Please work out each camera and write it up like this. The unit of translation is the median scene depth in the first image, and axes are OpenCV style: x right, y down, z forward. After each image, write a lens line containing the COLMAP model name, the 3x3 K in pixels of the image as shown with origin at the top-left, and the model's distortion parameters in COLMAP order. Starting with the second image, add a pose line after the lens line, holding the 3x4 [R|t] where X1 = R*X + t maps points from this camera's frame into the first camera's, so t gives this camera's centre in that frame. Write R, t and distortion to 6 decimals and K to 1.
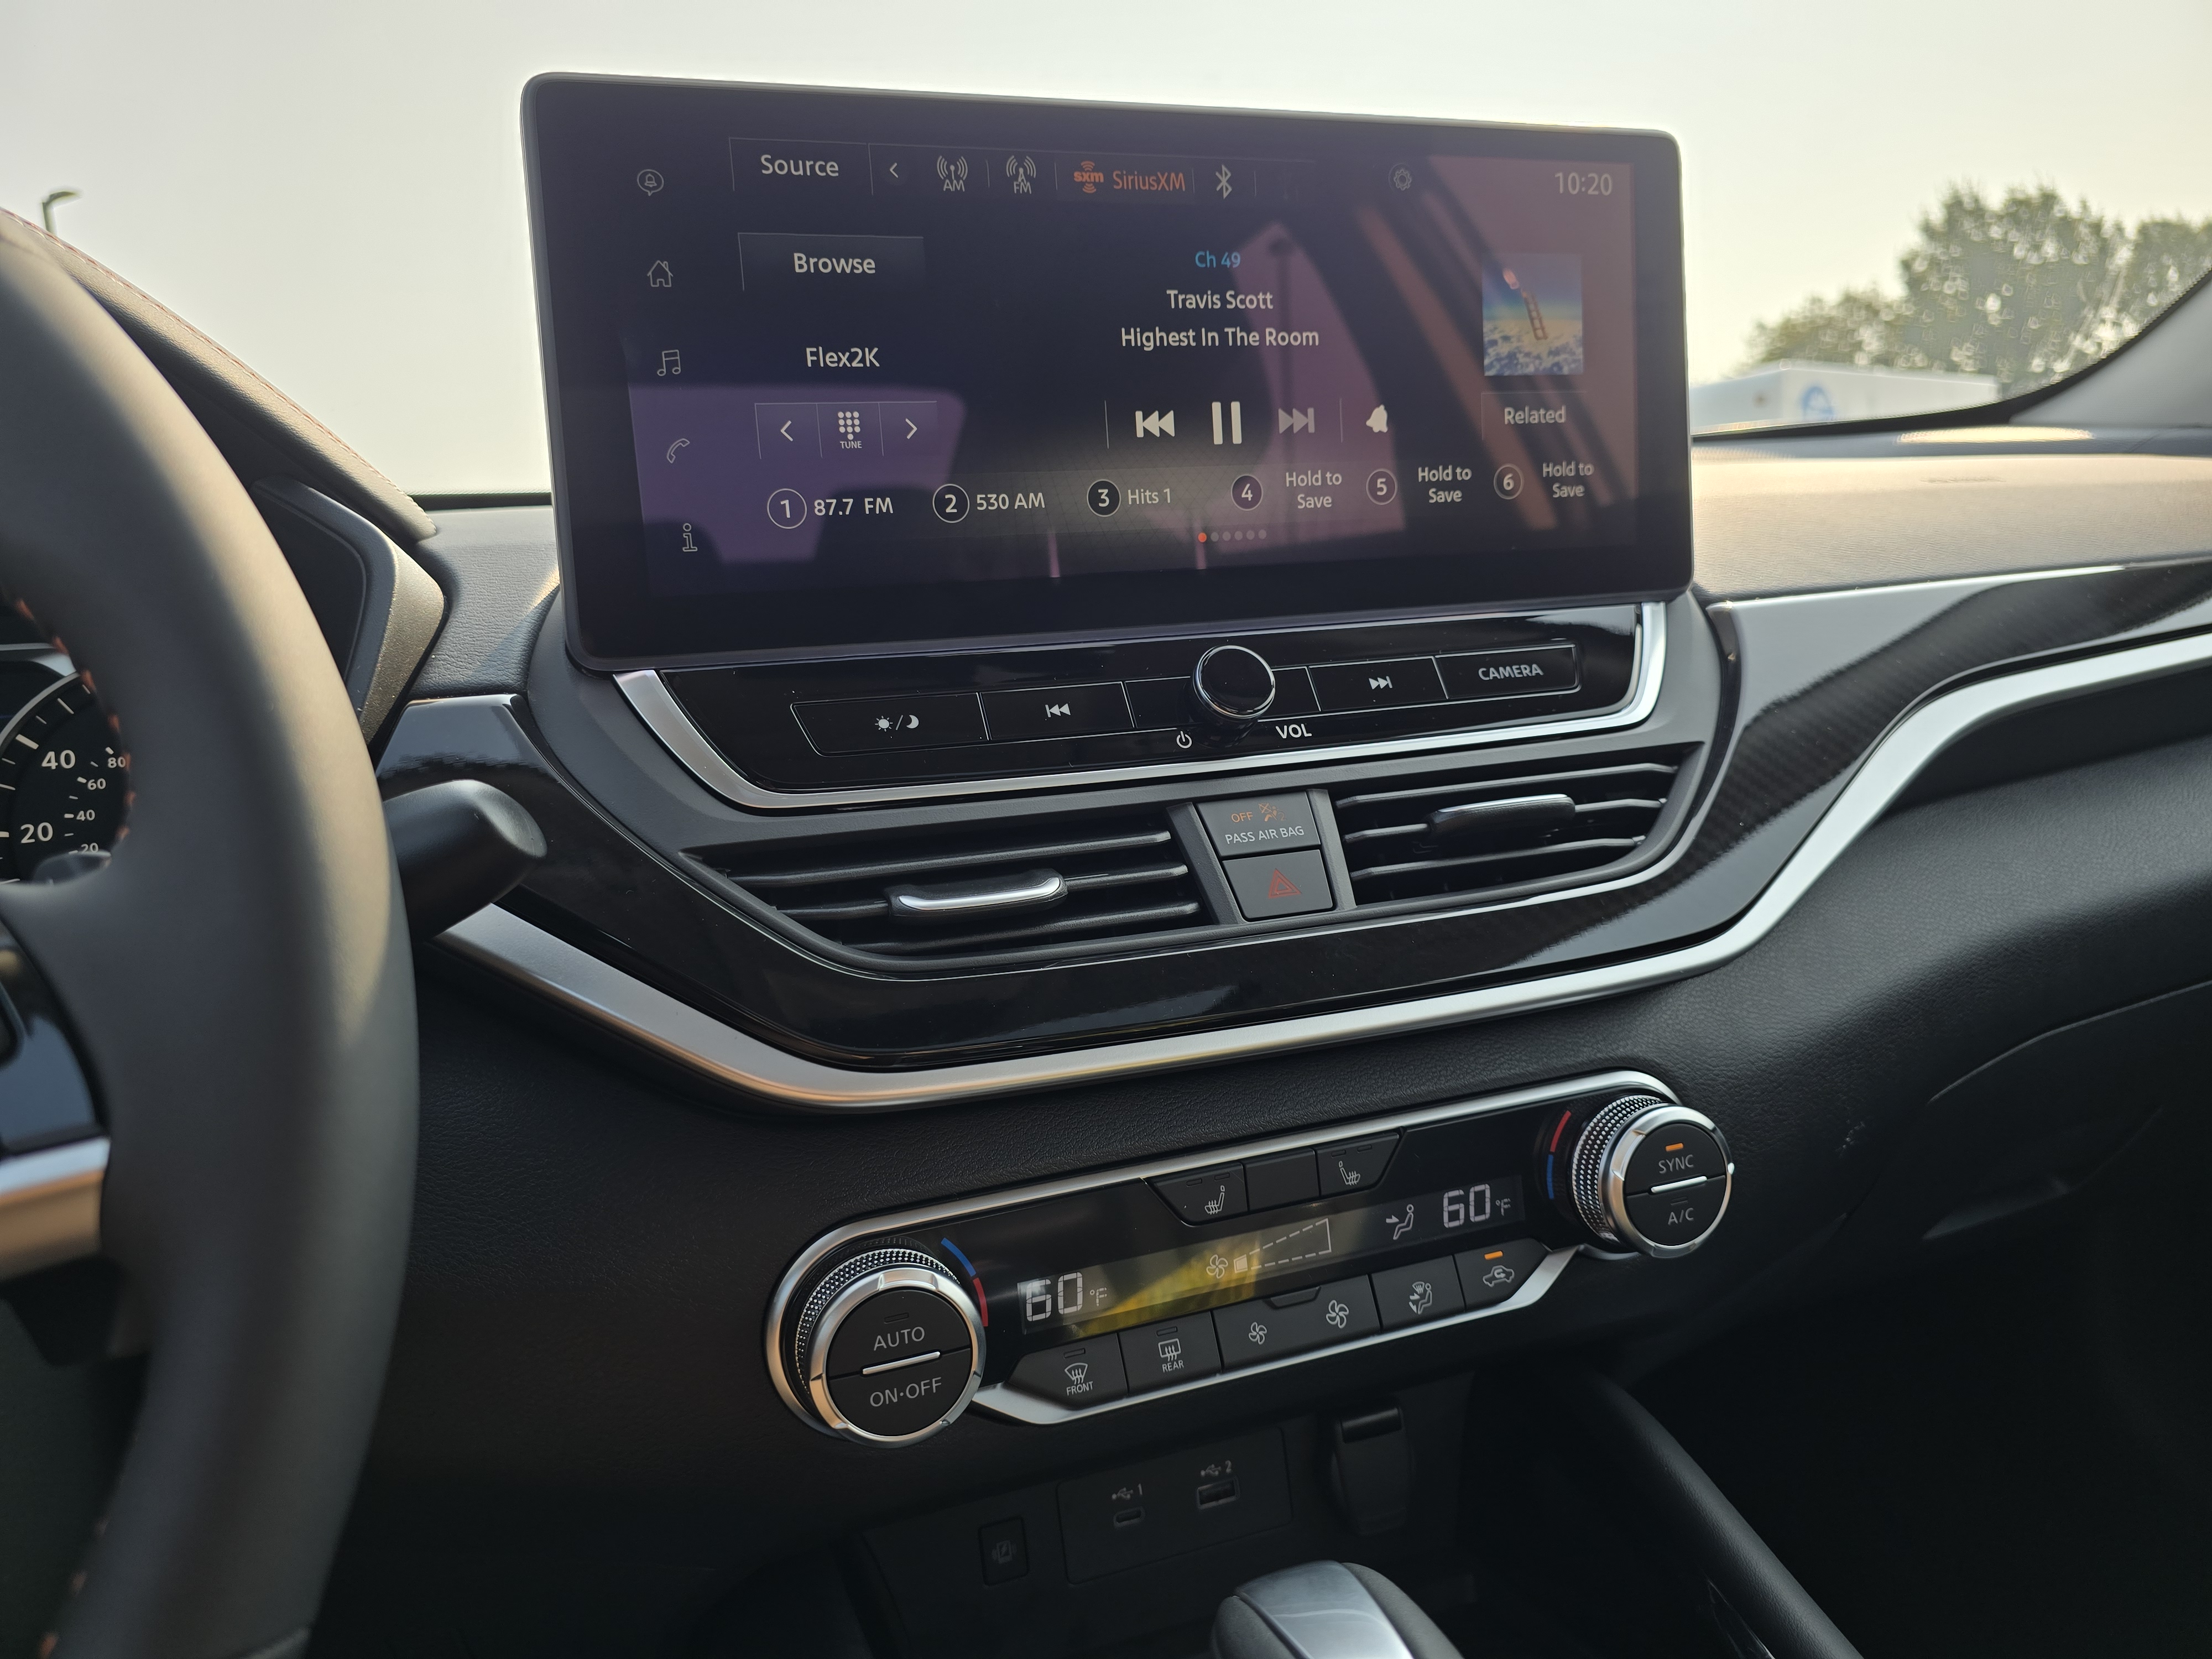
lens RADIAL K [[1518.0, 0, 1106.0], [0, 1518.0, 829.5], [0, 0, 1]] dist [0.031739, -0.007056]
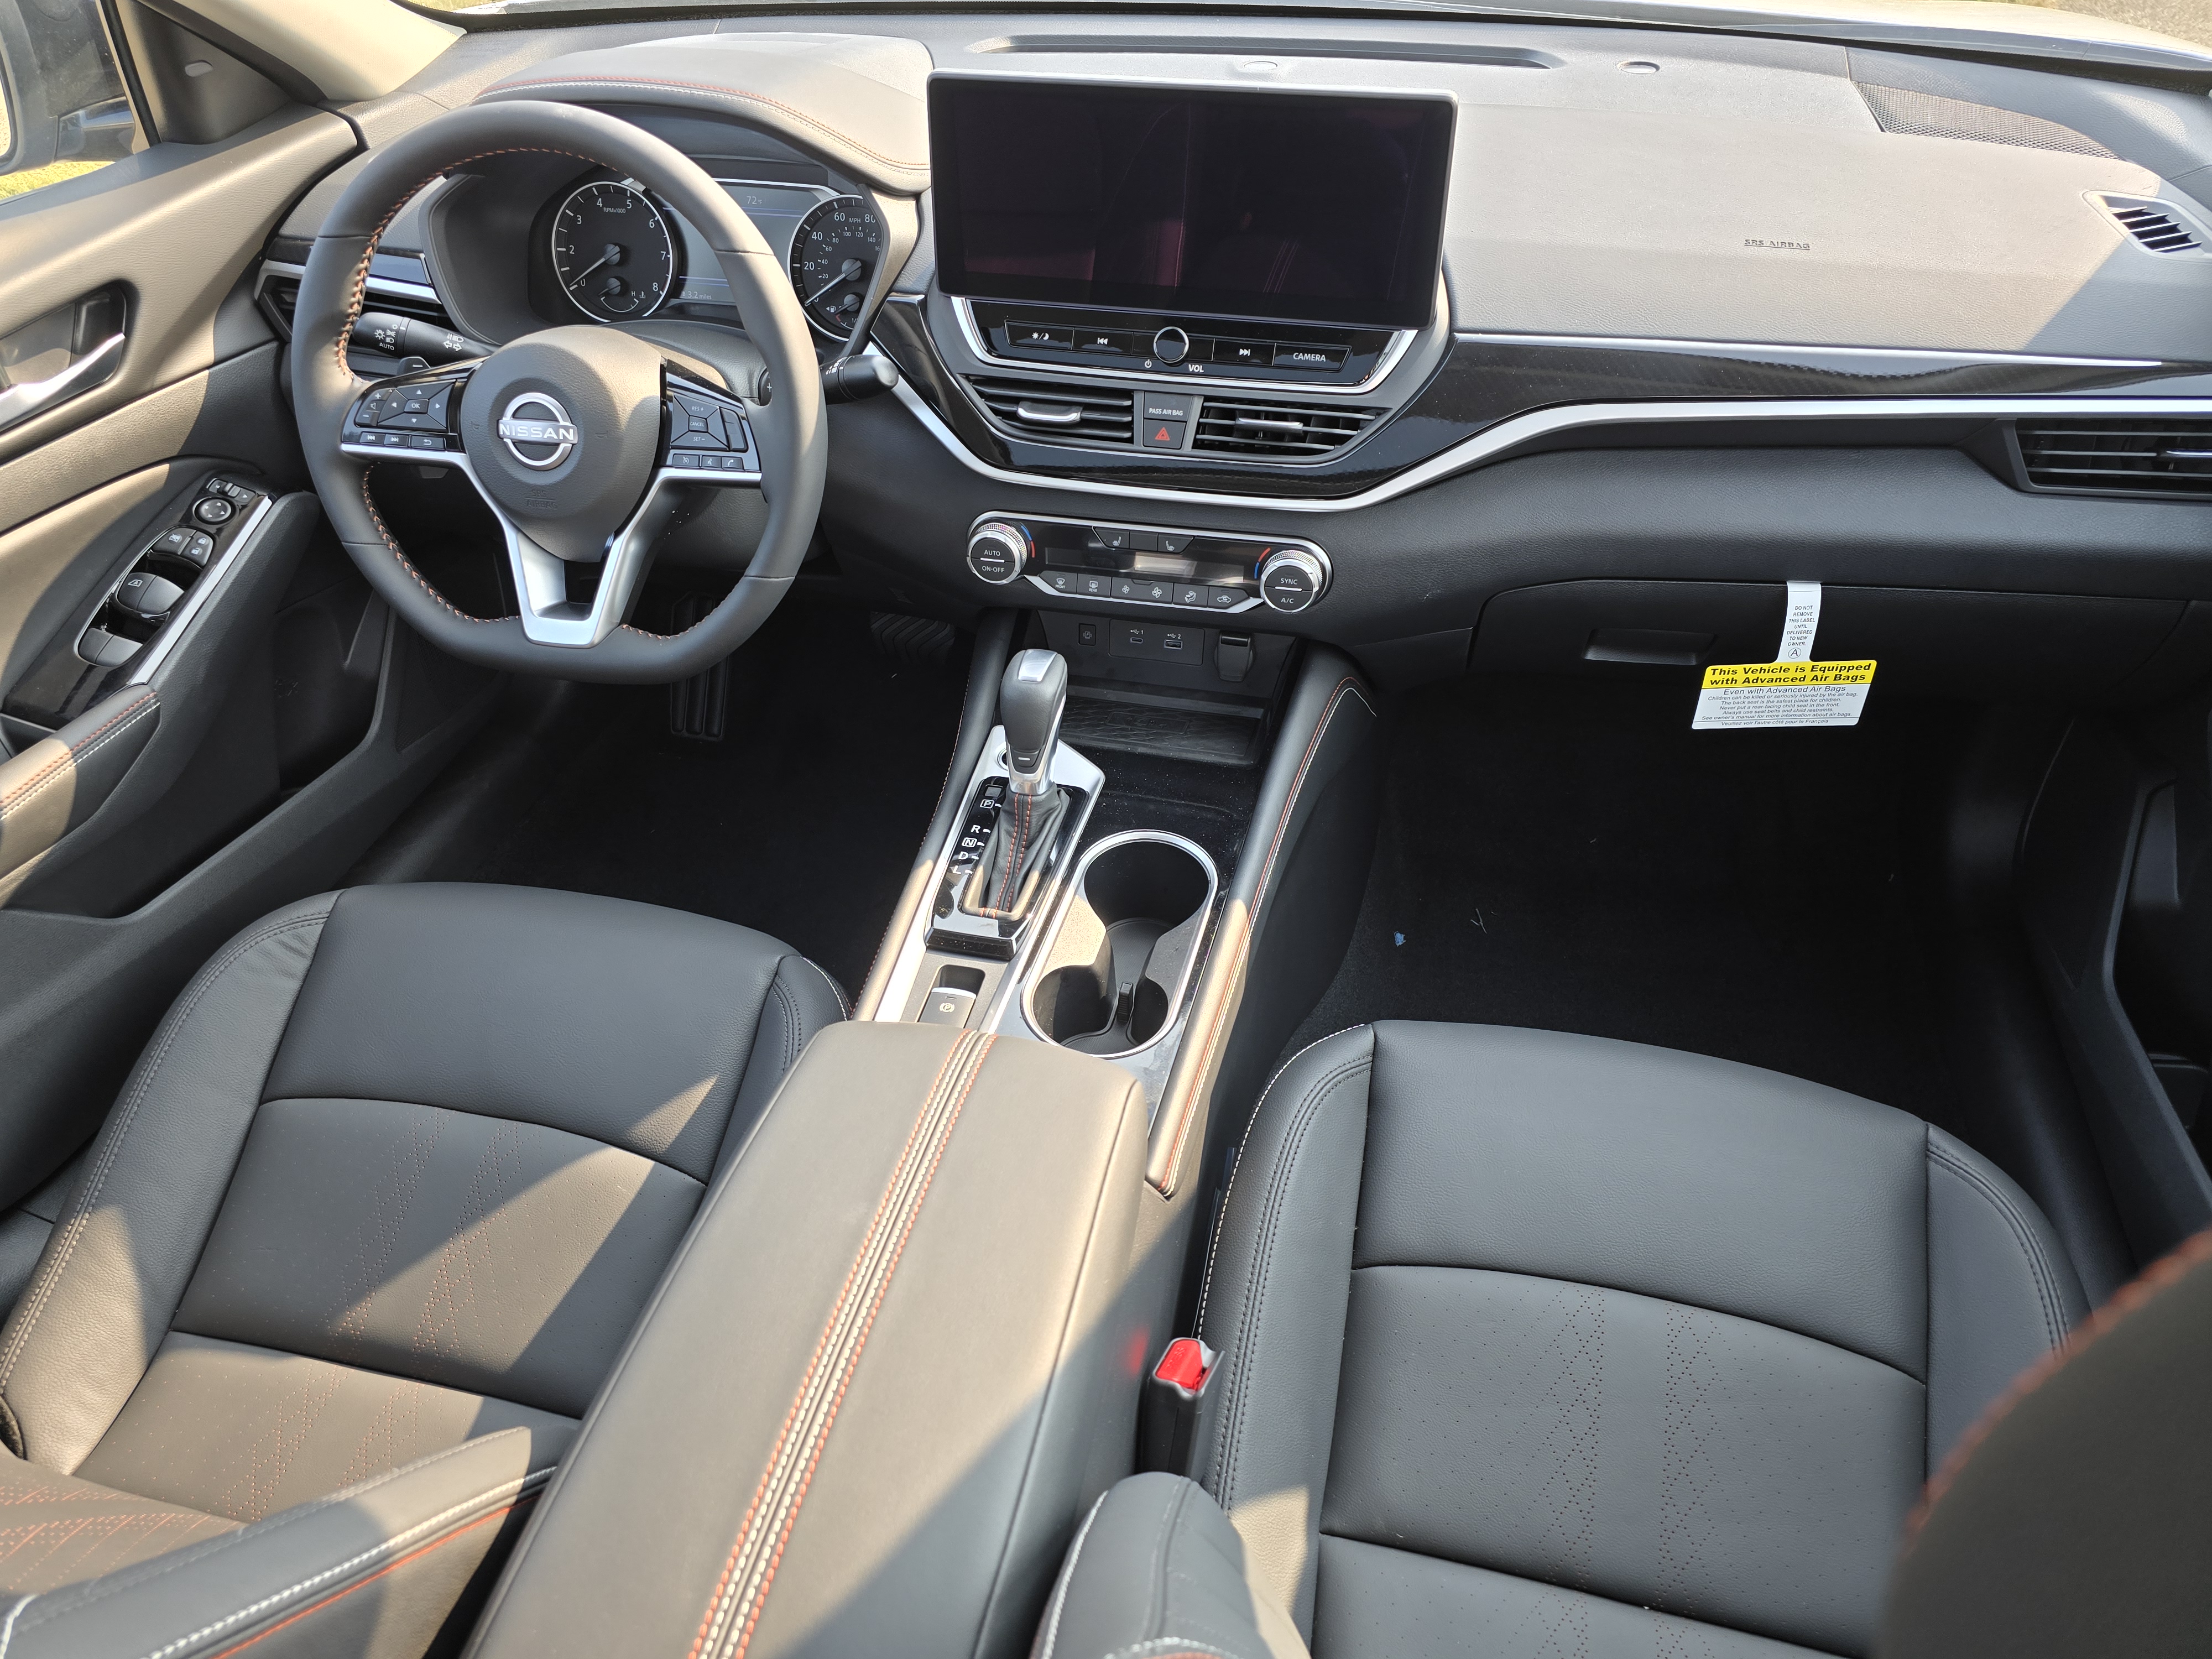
lens RADIAL K [[1518.0, 0, 1106.0], [0, 1518.0, 829.5], [0, 0, 1]] dist [0.031739, -0.007056]
pose [[0.844862, 0.377373, -0.379207, 1.250149], [-0.117374, 0.822300, 0.556818, -0.828586], [0.521950, -0.425925, 0.739024, -1.234273]]
